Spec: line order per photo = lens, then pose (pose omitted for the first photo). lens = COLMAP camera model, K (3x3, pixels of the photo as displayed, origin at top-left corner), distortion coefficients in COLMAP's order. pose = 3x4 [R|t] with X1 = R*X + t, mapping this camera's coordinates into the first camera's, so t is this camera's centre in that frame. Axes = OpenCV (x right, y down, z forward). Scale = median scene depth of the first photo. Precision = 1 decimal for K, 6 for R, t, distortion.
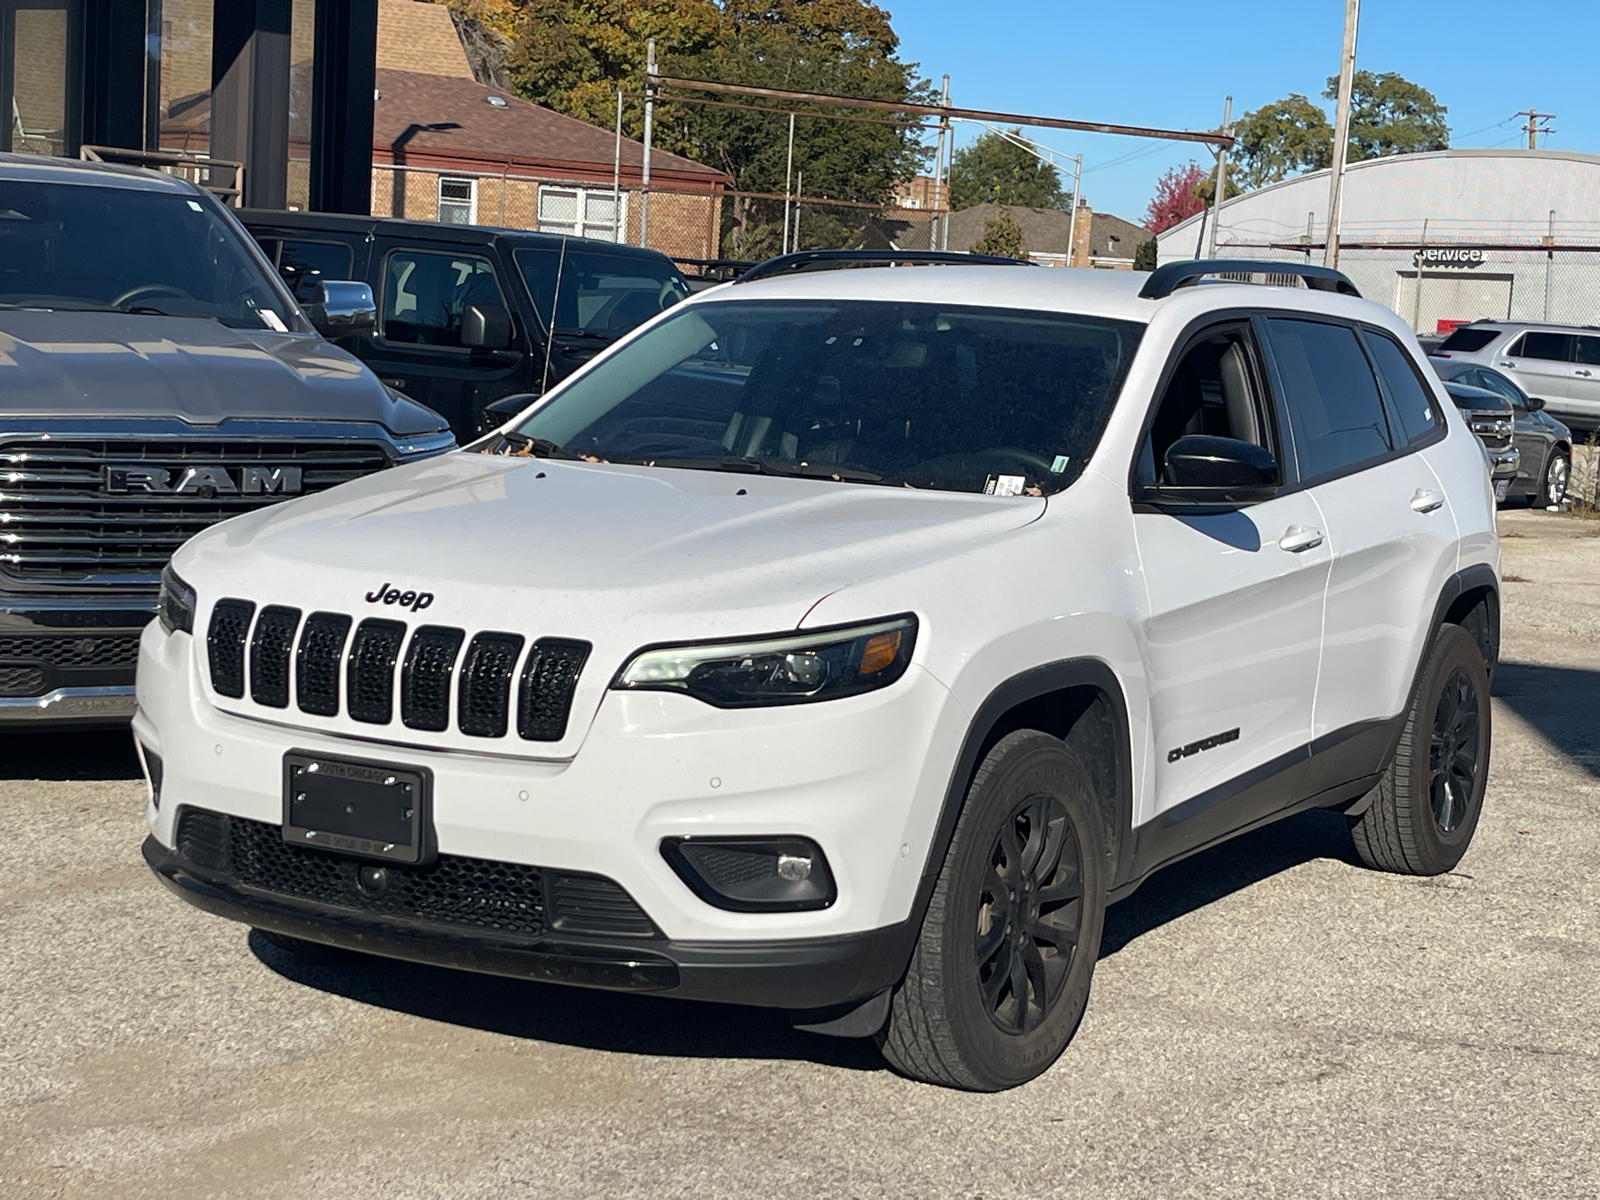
lens RADIAL K [[2708.3, 0, 848.7], [0, 2708.3, 617.7], [0, 0, 1]] dist [0.071346, -0.048067]
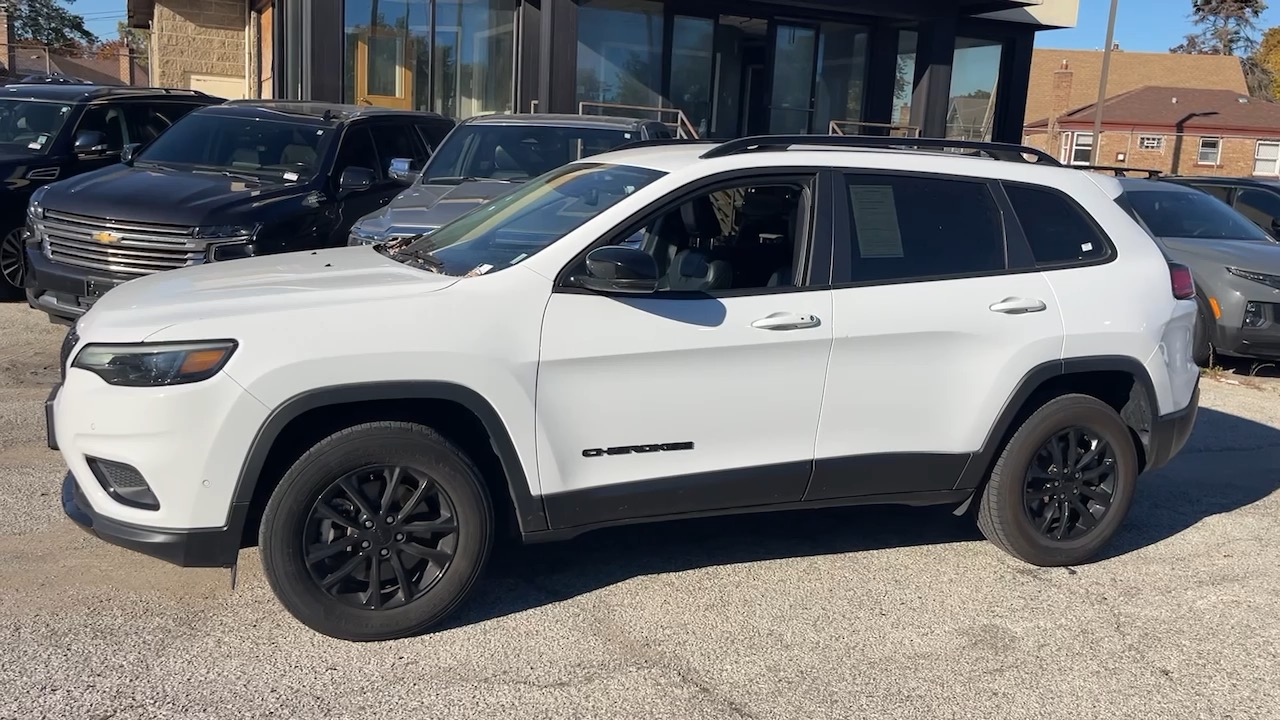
lens RADIAL K [[1109.3, 0, 640.0], [0, 1109.3, 360.0], [0, 0, 1]] dist [0.042942, -0.033360]
pose [[0.778240, 0.095170, -0.620713, 0.600590], [-0.079650, 0.995426, 0.052758, -0.041970], [0.622895, 0.008382, 0.782261, 0.600036]]
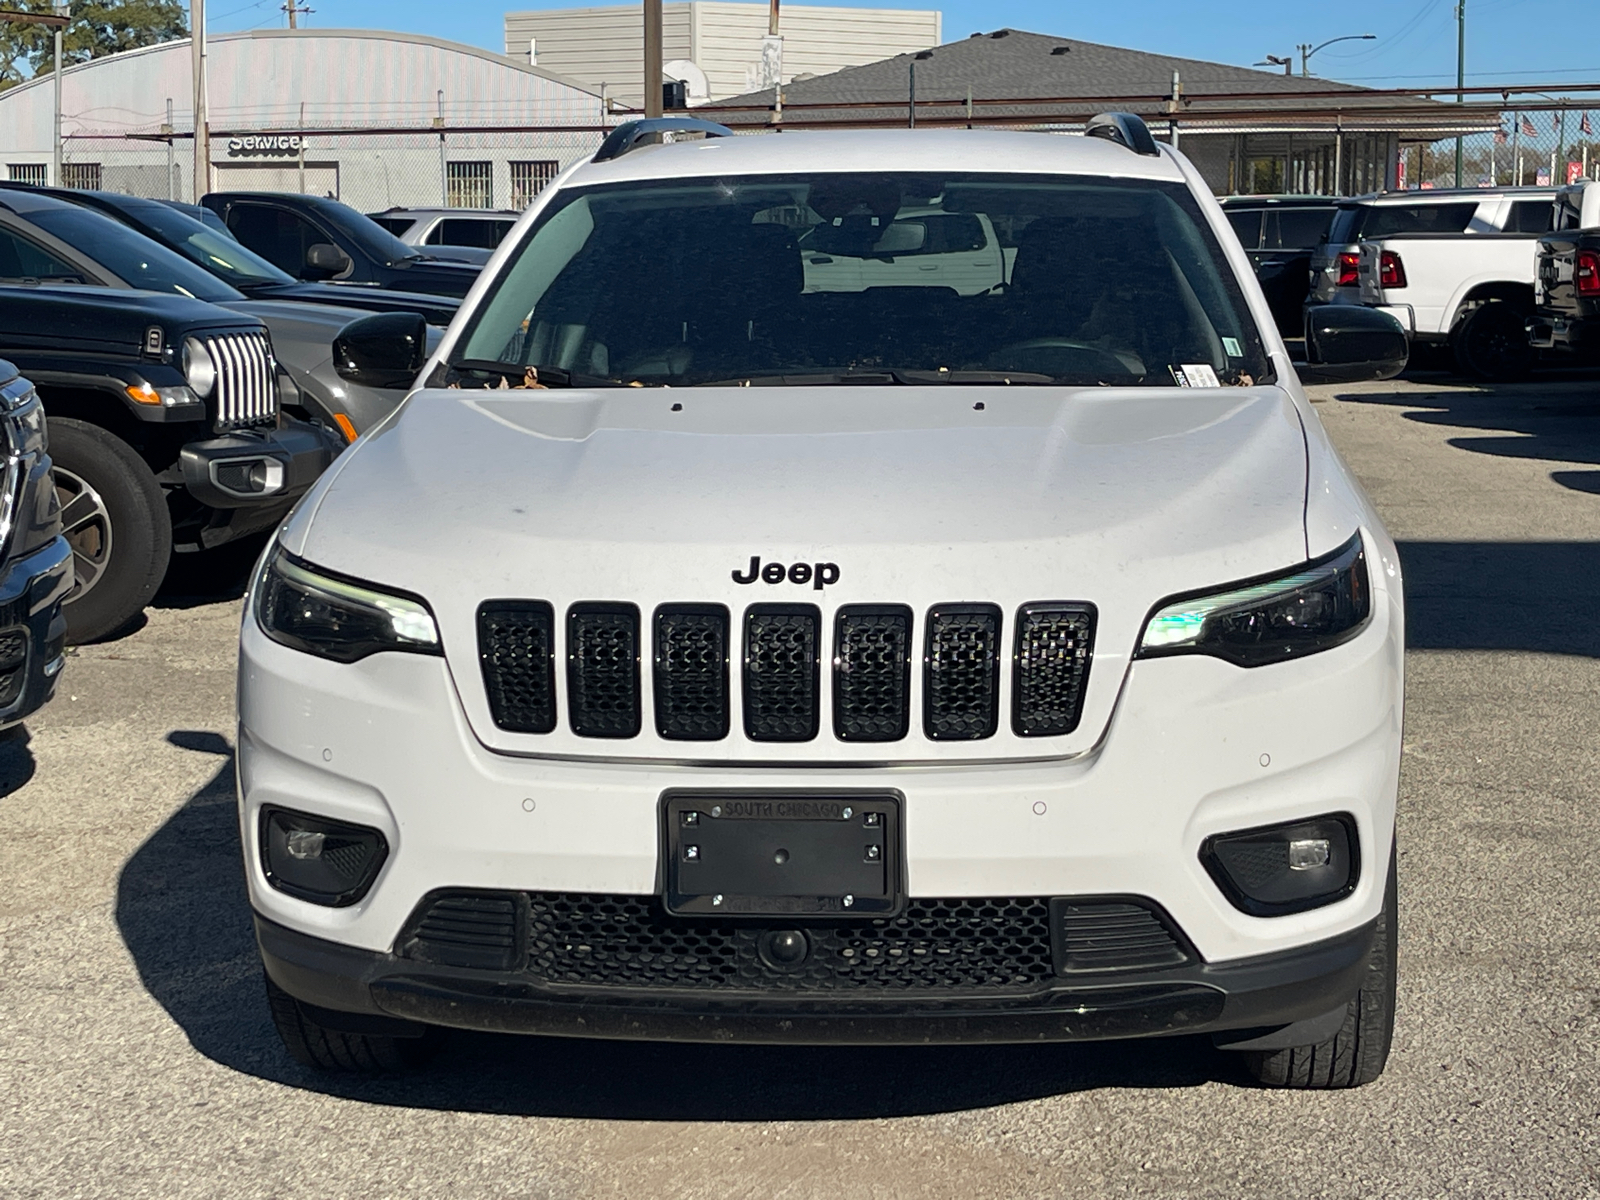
lens RADIAL K [[2850.9, 0, 800.0], [0, 2850.9, 600.0], [0, 0, 1]] dist [0.101544, -0.215633]
pose [[0.899532, -0.103709, 0.424366, -0.482201], [0.093610, 0.994608, 0.044643, -0.033866], [-0.426708, -0.000433, 0.904390, 0.268089]]
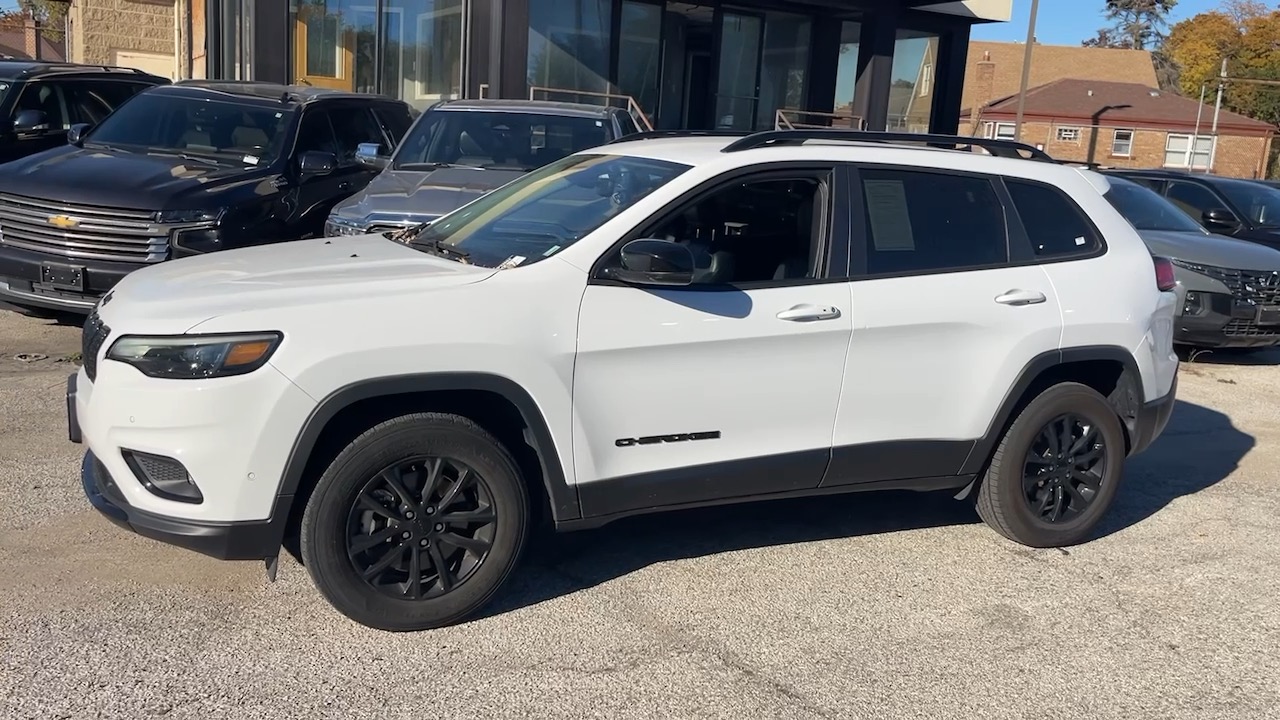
lens RADIAL K [[1109.3, 0, 640.0], [0, 1109.3, 360.0], [0, 0, 1]] dist [0.042942, -0.033360]
pose [[0.819750, 0.102924, -0.563397, 0.550182], [-0.082955, 0.994684, 0.061013, -0.041065], [0.566682, -0.003279, 0.823930, 0.547977]]
